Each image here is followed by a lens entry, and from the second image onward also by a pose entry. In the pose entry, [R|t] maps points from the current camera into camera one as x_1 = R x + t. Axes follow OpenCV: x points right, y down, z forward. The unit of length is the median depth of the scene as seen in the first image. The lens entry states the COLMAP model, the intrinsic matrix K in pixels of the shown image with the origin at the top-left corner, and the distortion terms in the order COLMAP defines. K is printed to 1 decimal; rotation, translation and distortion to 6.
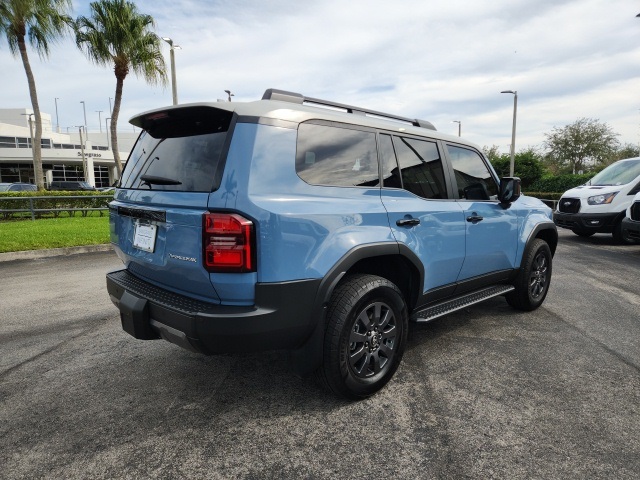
lens RADIAL K [[426.6, 0, 323.9], [0, 426.6, 240.7], [0, 0, 1]] dist [0.075152, -0.062513]
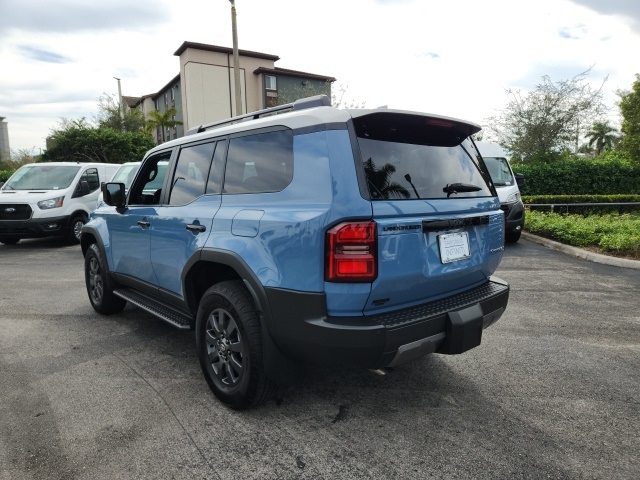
lens RADIAL K [[430.2, 0, 317.8], [0, 430.2, 241.7], [0, 0, 1]] dist [0.062527, -0.052911]
pose [[0.050423, -0.137793, 0.989177, -0.973359], [0.143538, 0.981154, 0.129359, -0.134531], [-0.988359, 0.135462, 0.069252, 0.871269]]
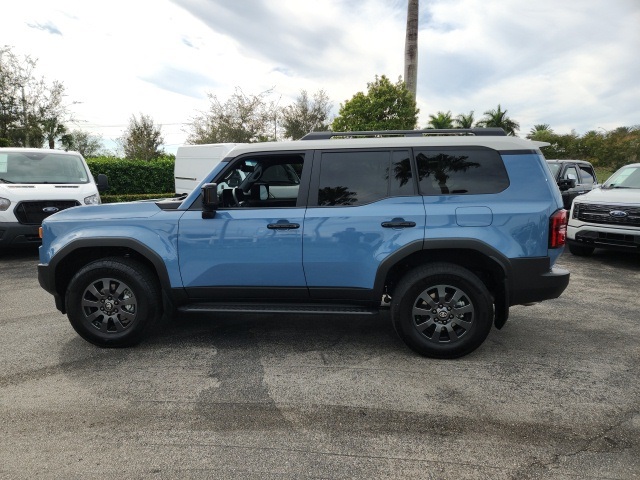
lens RADIAL K [[427.5, 0, 318.4], [0, 427.5, 240.4], [0, 0, 1]] dist [0.069535, -0.056435]
pose [[-0.656833, -0.119177, 0.744559, -0.776974], [0.089093, 0.968248, 0.233577, -0.290440], [-0.748754, 0.219756, -0.625359, 1.881411]]
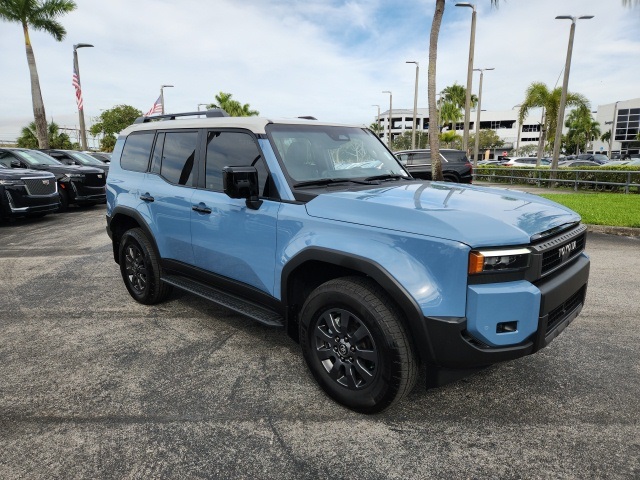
lens RADIAL K [[421.4, 0, 322.6], [0, 421.4, 249.4], [0, 0, 1]] dist [0.062292, -0.055486]
pose [[0.037951, 0.207143, -0.977574, 1.260990], [-0.123481, 0.971754, 0.201116, -0.179670], [0.991621, 0.113079, 0.062457, 1.194566]]
